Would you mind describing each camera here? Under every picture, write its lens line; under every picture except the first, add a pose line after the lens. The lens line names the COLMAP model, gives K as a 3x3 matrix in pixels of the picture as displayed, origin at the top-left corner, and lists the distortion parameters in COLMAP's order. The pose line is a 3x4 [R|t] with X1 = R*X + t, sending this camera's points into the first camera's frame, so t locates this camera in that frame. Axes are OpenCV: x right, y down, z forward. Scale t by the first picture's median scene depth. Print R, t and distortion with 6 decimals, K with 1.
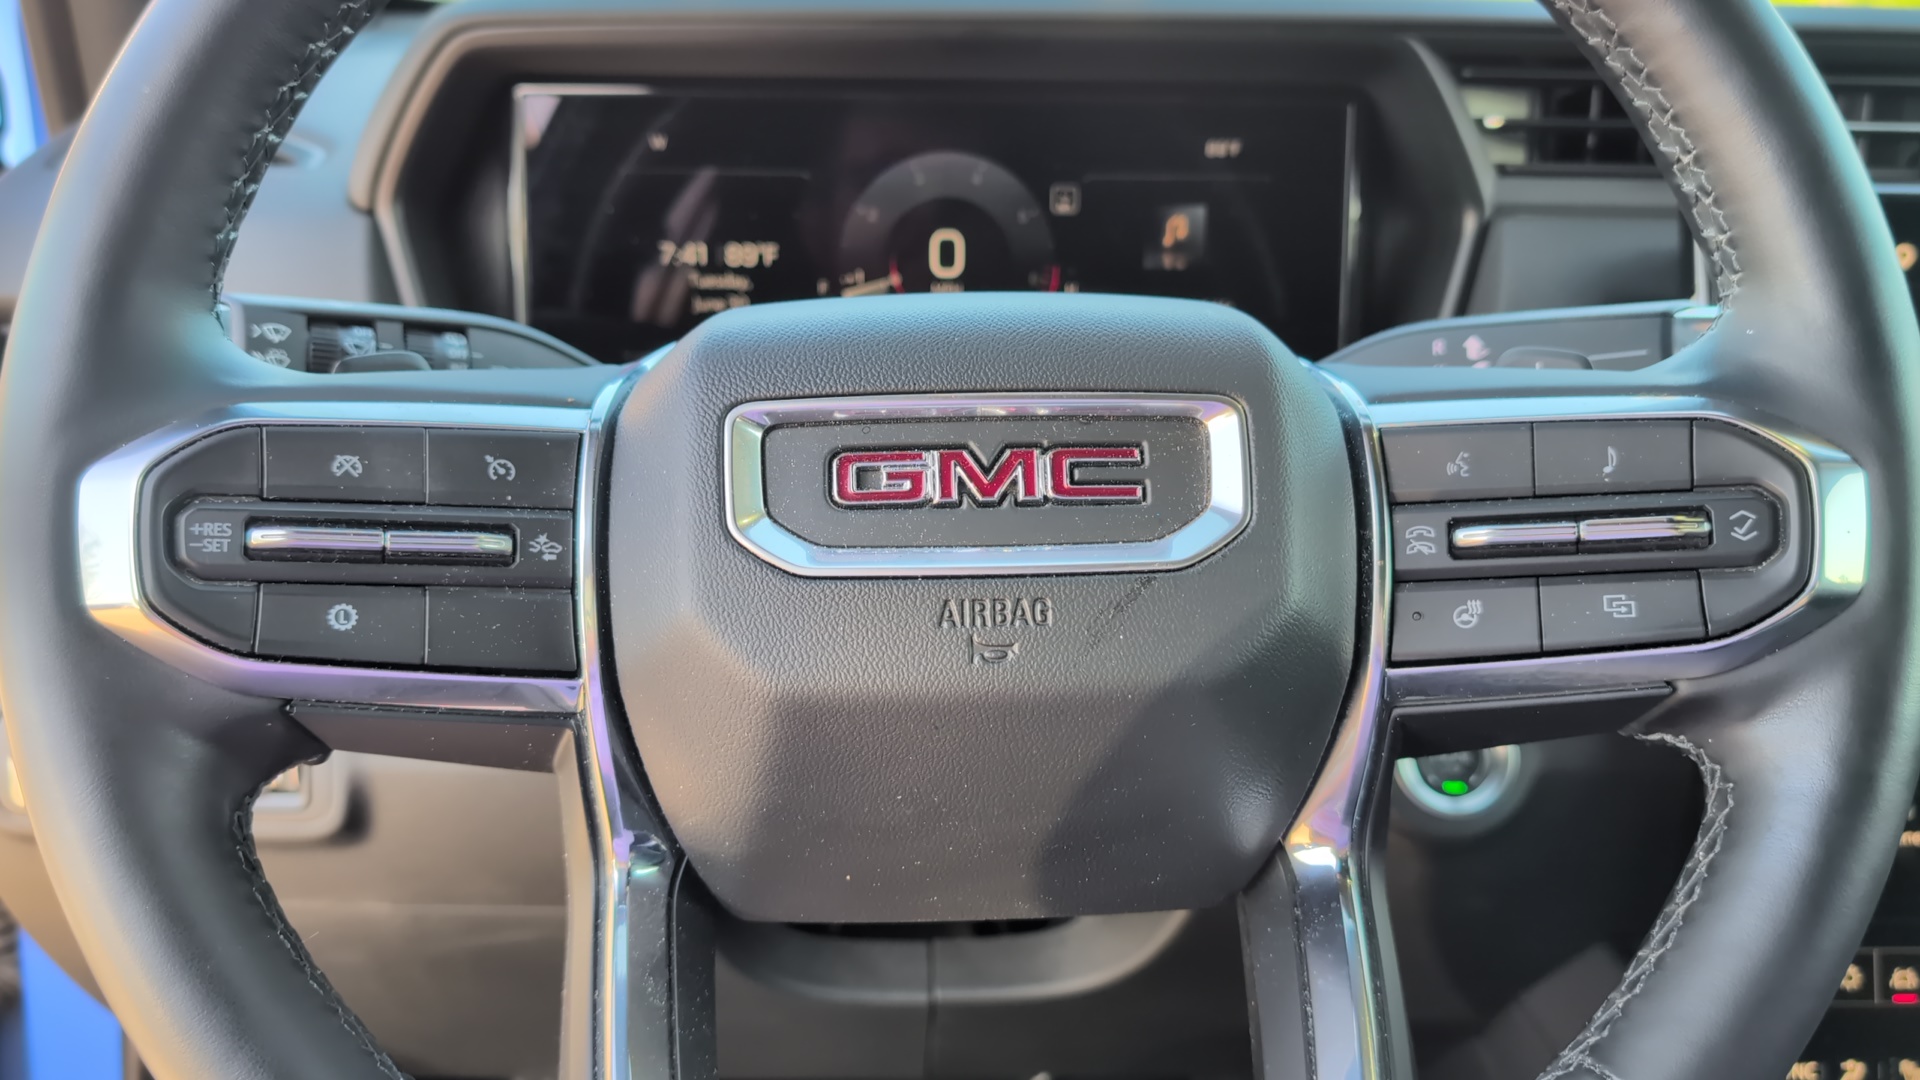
lens RADIAL K [[1589.5, 0, 960.0], [0, 1589.5, 540.0], [0, 0, 1]] dist [0.077685, -0.184654]
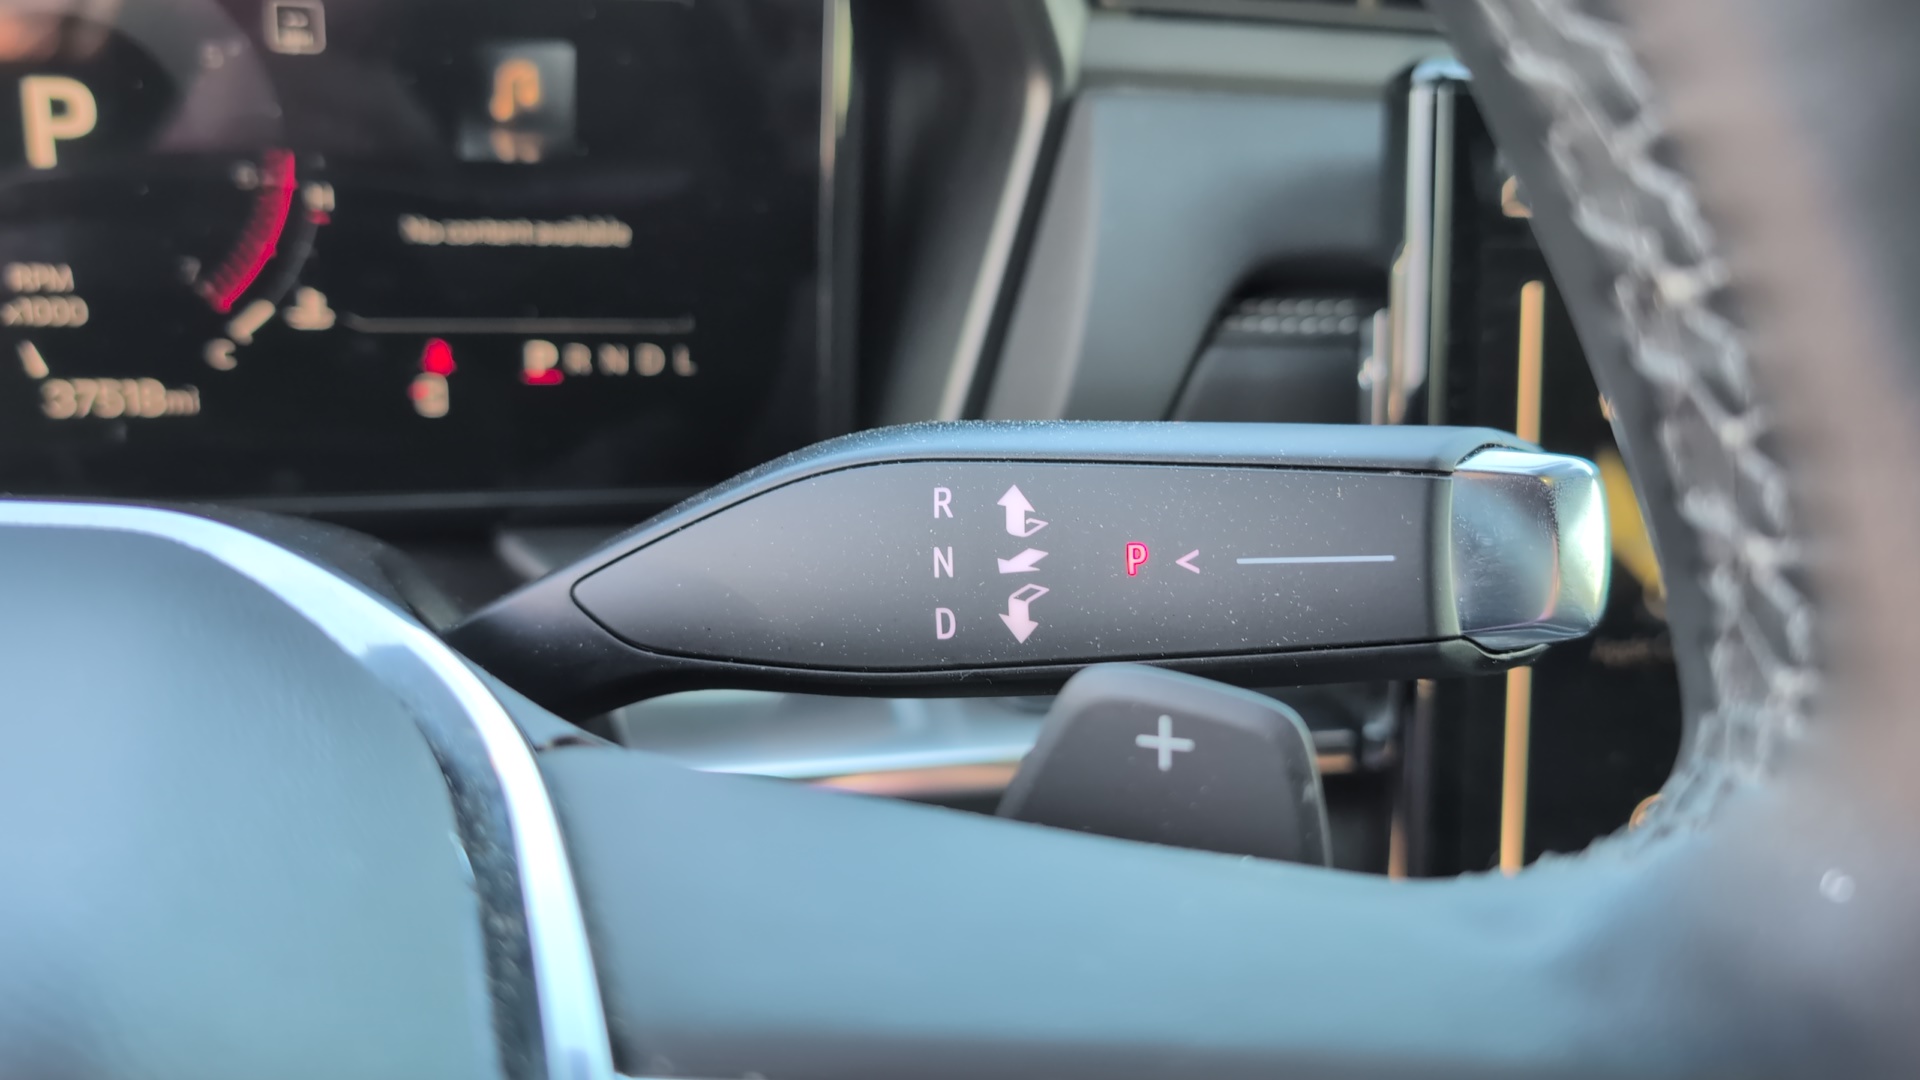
lens RADIAL K [[1607.7, 0, 956.5], [0, 1607.7, 476.6], [0, 0, 1]] dist [-0.009574, -0.006789]
pose [[0.972309, -0.027175, 0.232113, 0.267155], [-0.003360, 0.991488, 0.130154, -0.241866], [-0.233674, -0.127329, 0.963942, 0.759678]]
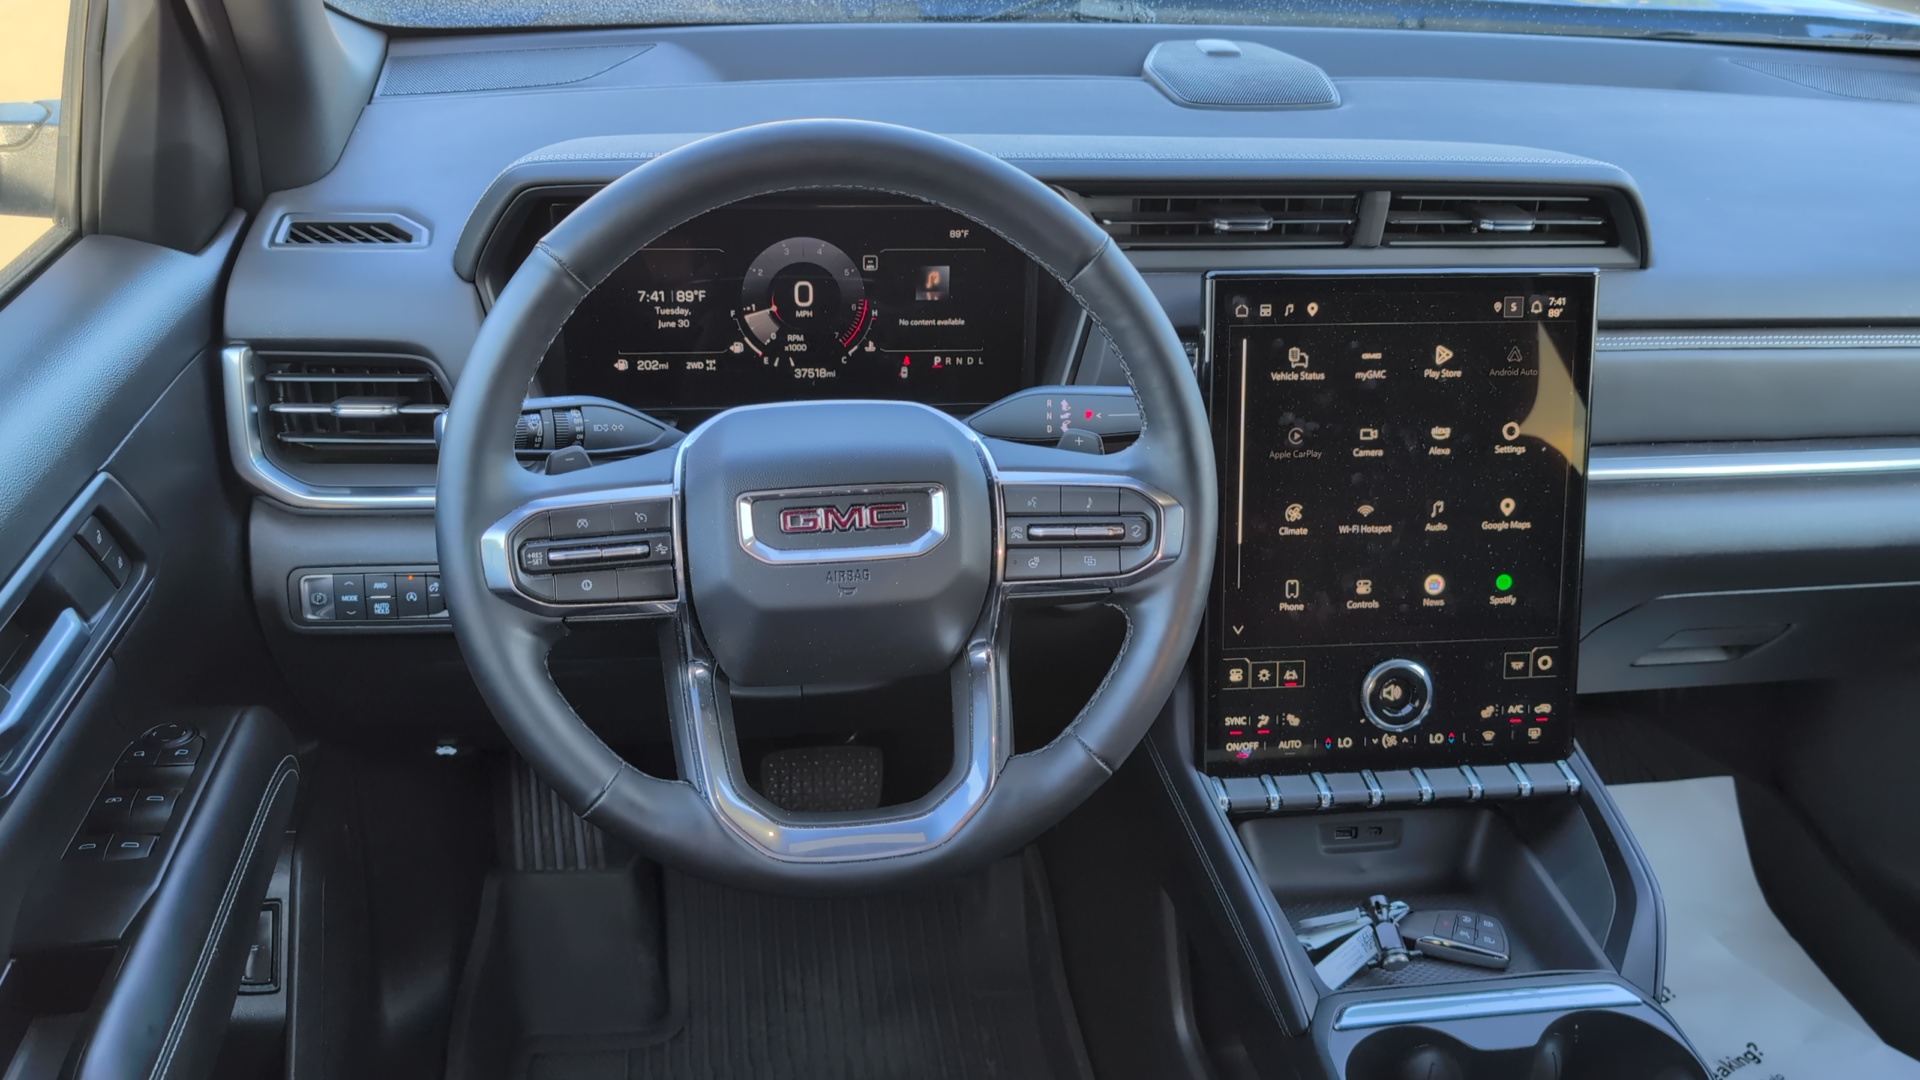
lens RADIAL K [[1589.5, 0, 960.0], [0, 1589.5, 540.0], [0, 0, 1]] dist [0.077685, -0.184654]
pose [[0.992658, -0.029272, 0.117356, -0.091419], [0.003079, 0.976075, 0.217413, -0.527814], [-0.120912, -0.215456, 0.968999, -1.388670]]
